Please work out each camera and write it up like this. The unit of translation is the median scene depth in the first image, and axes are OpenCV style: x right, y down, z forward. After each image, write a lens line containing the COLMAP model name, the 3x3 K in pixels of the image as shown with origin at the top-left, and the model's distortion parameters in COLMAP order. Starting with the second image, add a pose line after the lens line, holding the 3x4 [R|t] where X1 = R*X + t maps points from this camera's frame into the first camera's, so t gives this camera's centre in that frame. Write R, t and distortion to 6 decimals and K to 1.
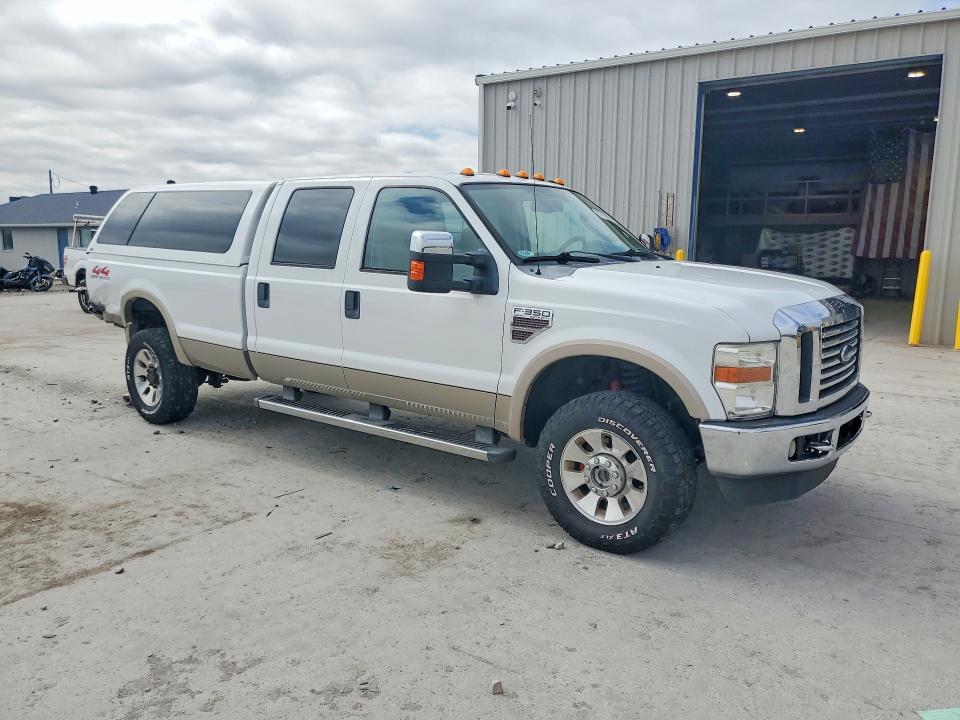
lens RADIAL K [[745.1, 0, 482.7], [0, 745.1, 363.3], [0, 0, 1]] dist [0.010049, -0.018040]
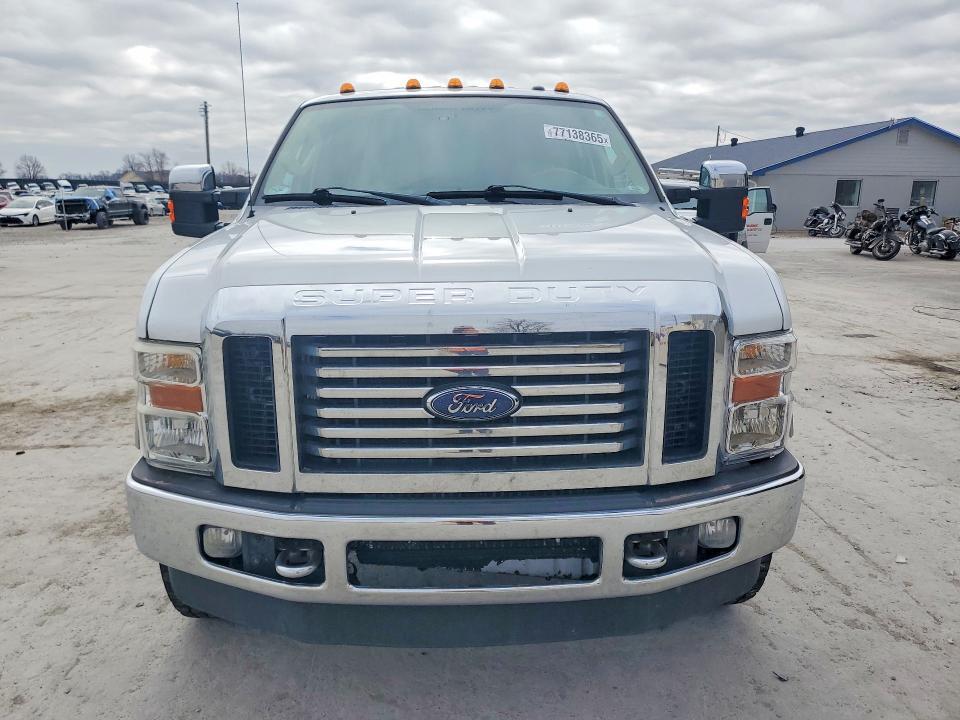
lens RADIAL K [[745.1, 0, 479.7], [0, 745.1, 357.7], [0, 0, 1]] dist [0.010049, -0.018040]
pose [[0.627813, 0.153568, -0.763065, 0.798612], [-0.111511, 0.987977, 0.107086, -0.082544], [0.770335, 0.017860, 0.637389, 0.701416]]
